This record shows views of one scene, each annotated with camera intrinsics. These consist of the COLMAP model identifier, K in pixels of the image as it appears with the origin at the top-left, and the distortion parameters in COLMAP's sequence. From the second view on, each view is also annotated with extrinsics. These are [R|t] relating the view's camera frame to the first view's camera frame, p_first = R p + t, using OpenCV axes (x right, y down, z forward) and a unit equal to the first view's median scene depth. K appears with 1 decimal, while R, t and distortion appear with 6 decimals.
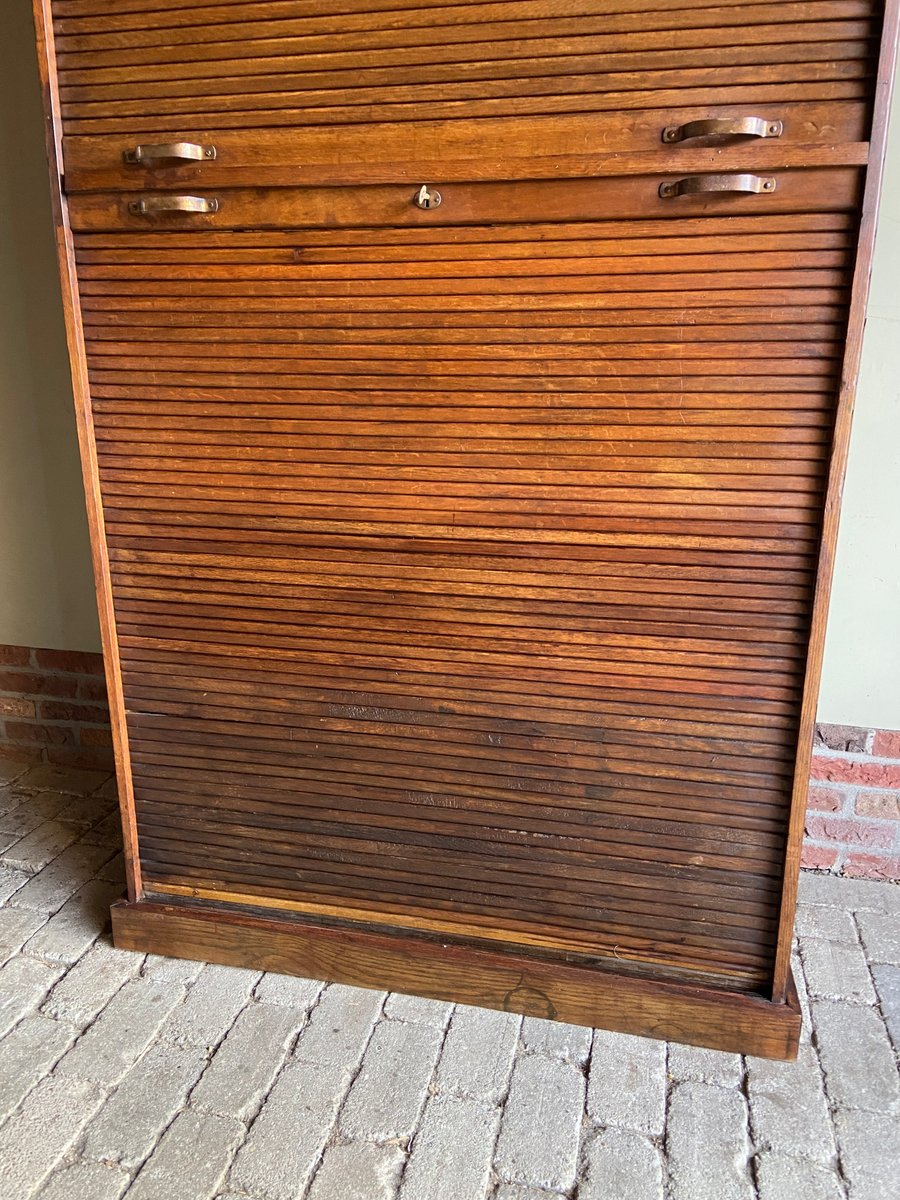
lens RADIAL K [[926.2, 0, 450.0], [0, 926.2, 600.0], [0, 0, 1]] dist [0.141457, -0.159022]
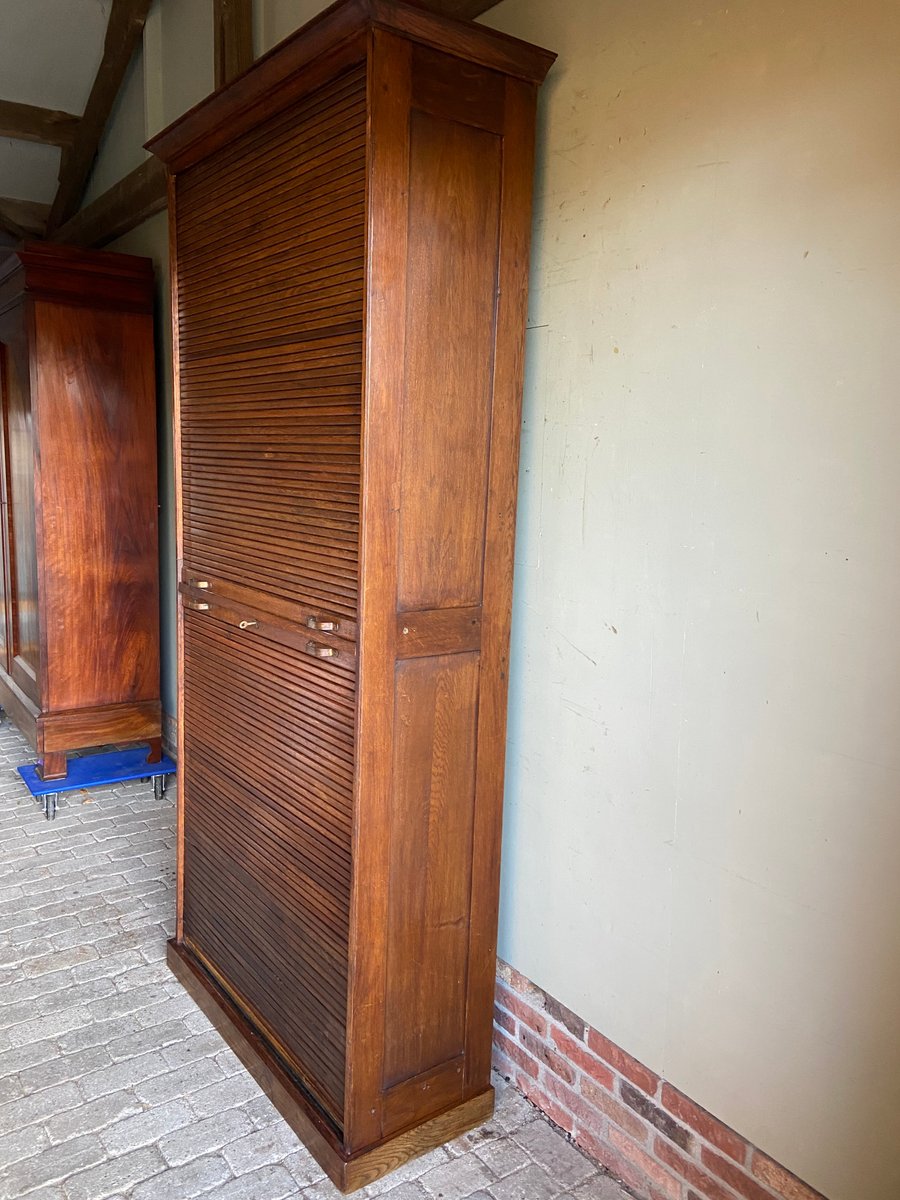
lens RADIAL K [[926.2, 0, 450.0], [0, 926.2, 600.0], [0, 0, 1]] dist [0.141457, -0.159022]
pose [[0.754754, 0.125210, -0.643948, 1.200071], [-0.218205, 0.973639, -0.066438, -0.331736], [0.618654, 0.190657, 0.762179, -0.207107]]
